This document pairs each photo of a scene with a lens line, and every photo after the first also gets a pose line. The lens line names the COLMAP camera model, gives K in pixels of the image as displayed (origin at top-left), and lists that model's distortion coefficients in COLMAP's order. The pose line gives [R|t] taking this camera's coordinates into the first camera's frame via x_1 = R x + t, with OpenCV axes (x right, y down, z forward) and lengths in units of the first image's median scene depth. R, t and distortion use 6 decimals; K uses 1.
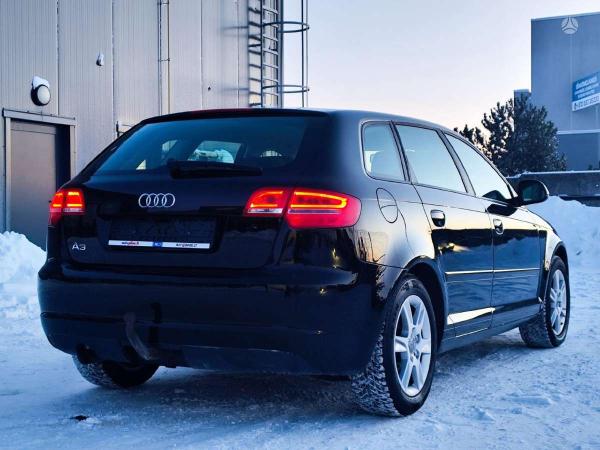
lens RADIAL K [[1058.9, 0, 299.4], [0, 1058.9, 228.6], [0, 0, 1]] dist [0.117450, 0.000000]
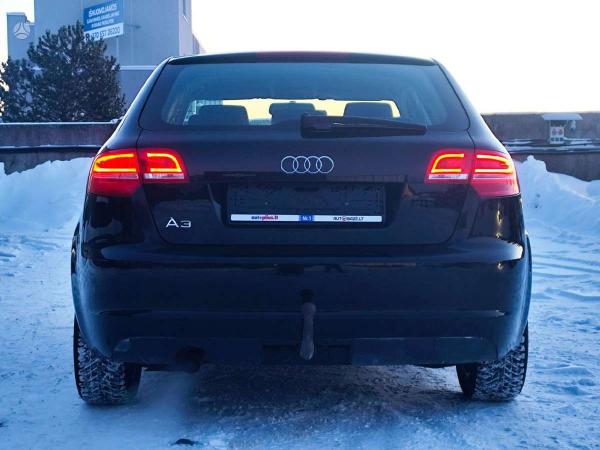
lens RADIAL K [[1283.9, 0, 300.1], [0, 1283.9, 219.7], [0, 0, 1]] dist [0.099009, 0.000000]
pose [[0.867338, -0.026676, 0.497004, -0.622609], [0.010875, 0.999340, 0.034660, -0.018155], [-0.497601, -0.024657, 0.867056, 0.142773]]
